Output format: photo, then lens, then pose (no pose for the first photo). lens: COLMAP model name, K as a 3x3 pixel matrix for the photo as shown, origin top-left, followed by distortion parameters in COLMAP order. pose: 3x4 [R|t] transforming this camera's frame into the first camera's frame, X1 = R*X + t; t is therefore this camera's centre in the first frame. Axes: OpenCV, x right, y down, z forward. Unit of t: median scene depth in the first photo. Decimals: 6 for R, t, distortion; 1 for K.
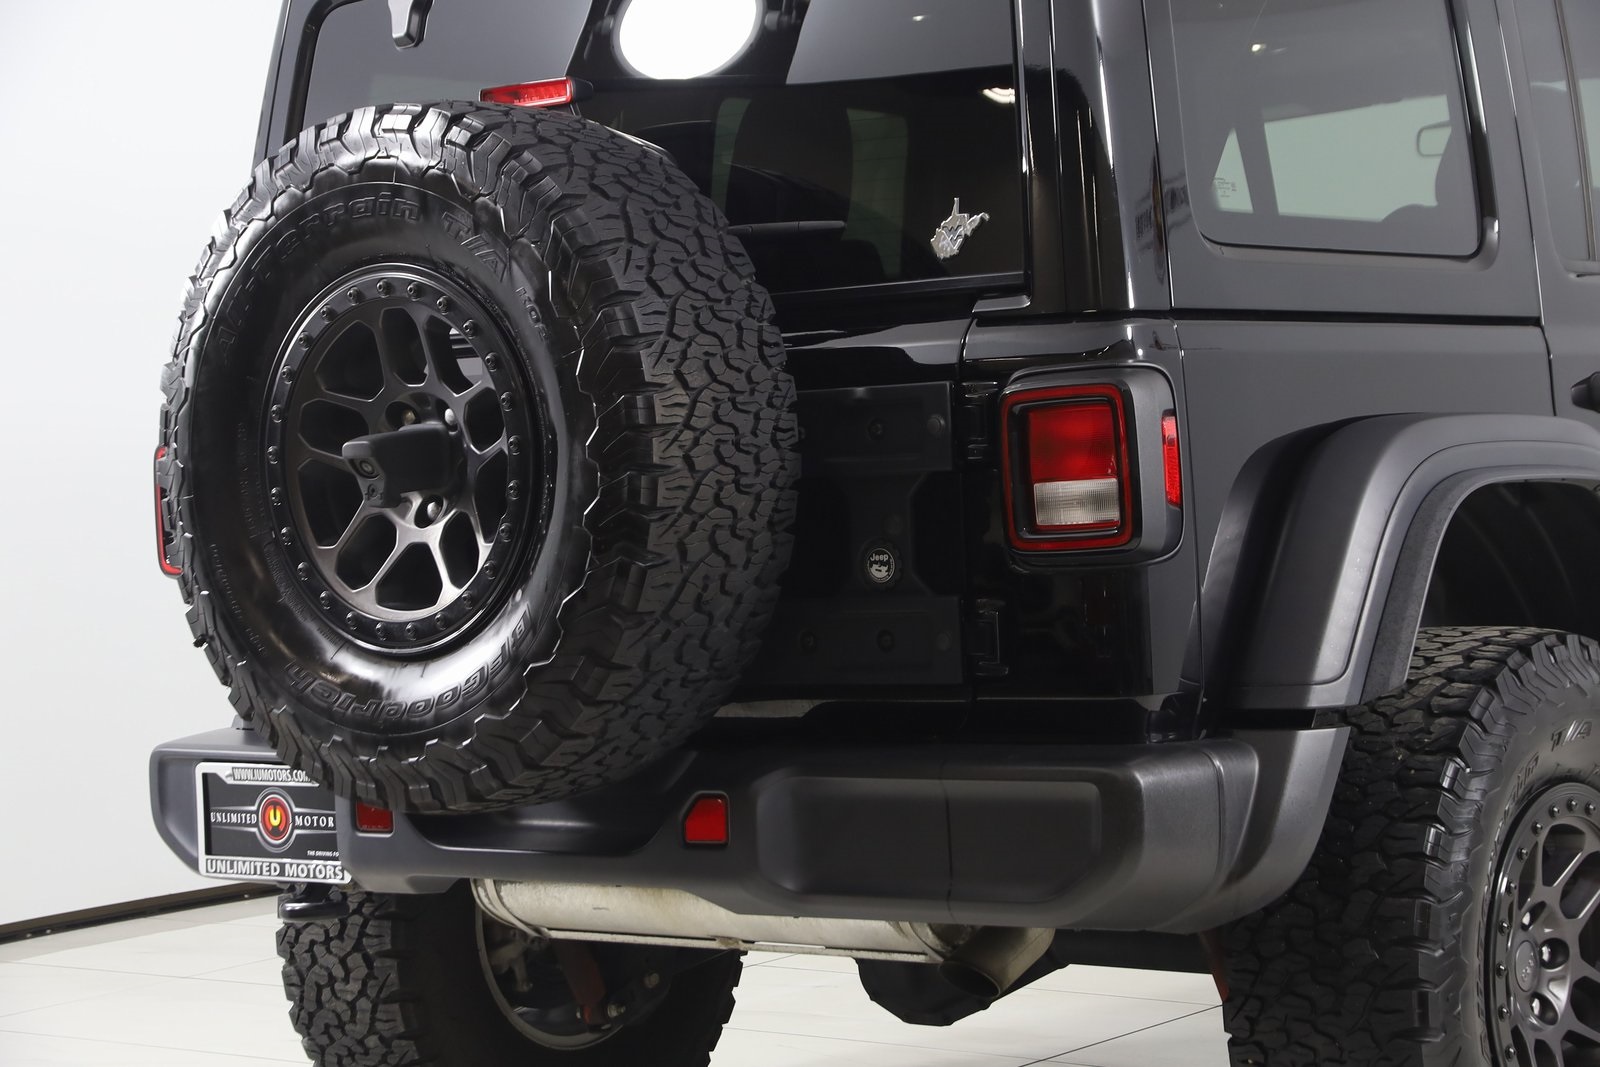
lens RADIAL K [[3215.7, 0, 800.0], [0, 3215.7, 533.5], [0, 0, 1]] dist [0.200633, 0.063357]
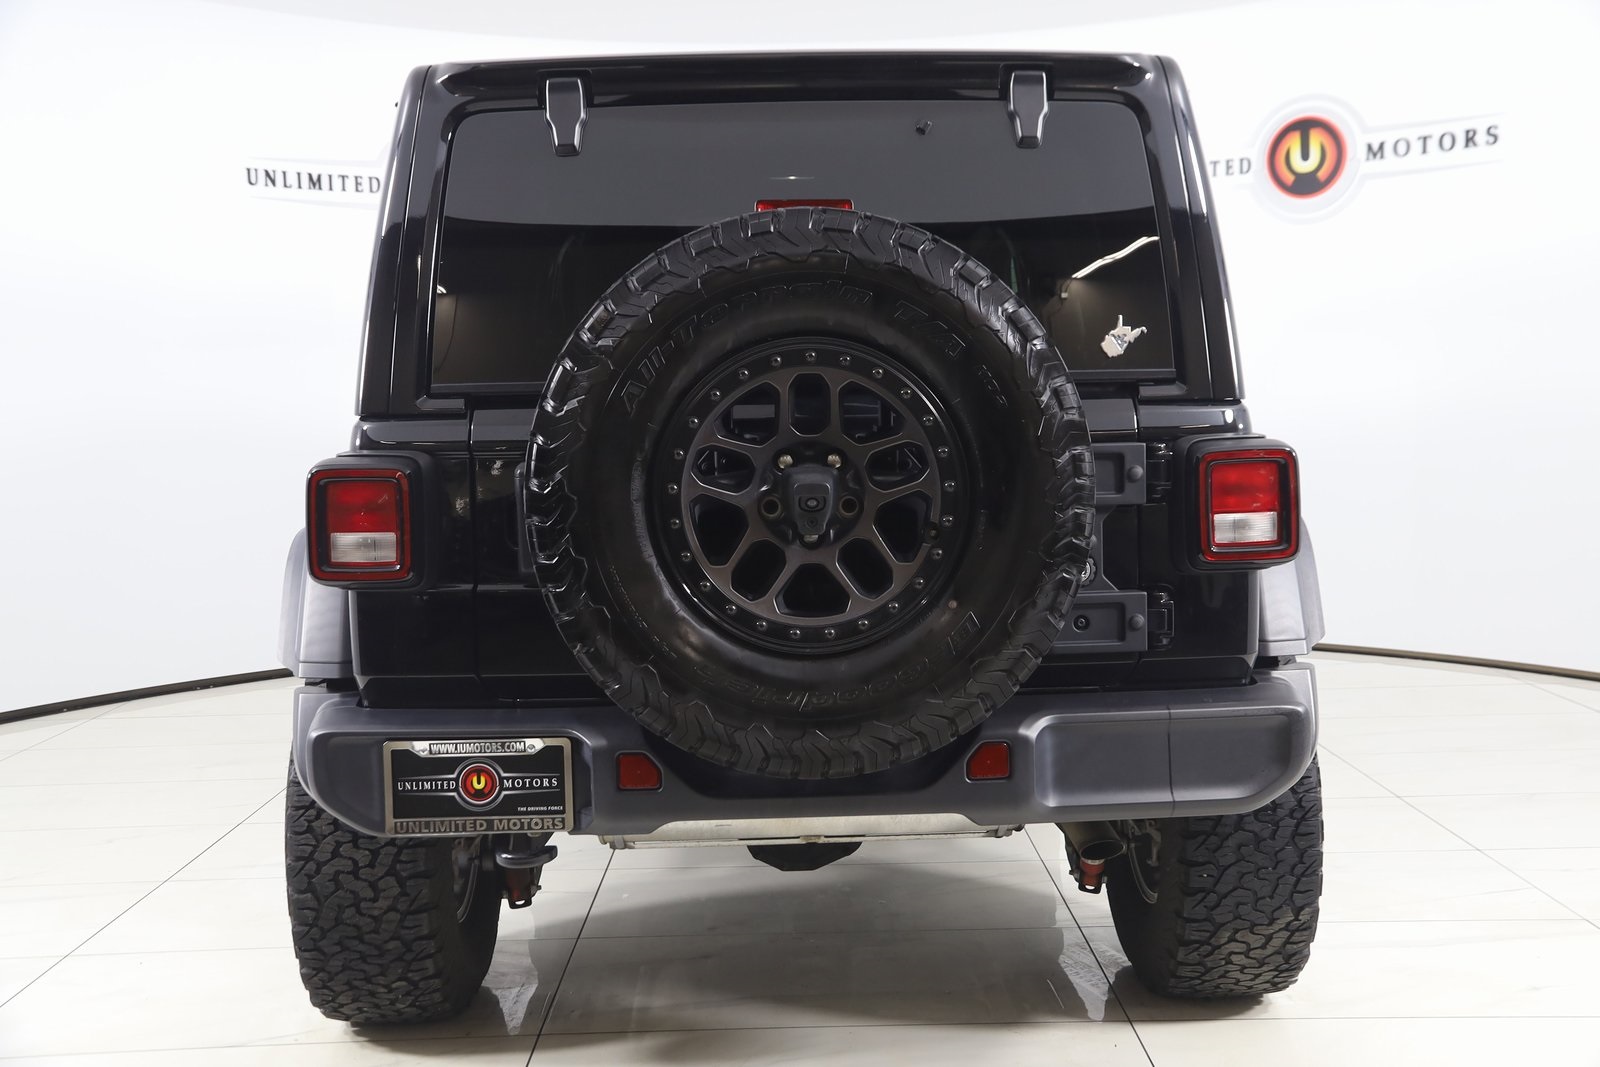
lens RADIAL K [[1677.7, 0, 800.0], [0, 1677.7, 533.5], [0, 0, 1]] dist [0.005782, 0.206323]
pose [[0.761402, -0.012601, 0.648158, -0.533307], [-0.006552, 0.999610, 0.027131, -0.025282], [-0.648247, -0.024904, 0.761023, 0.505489]]
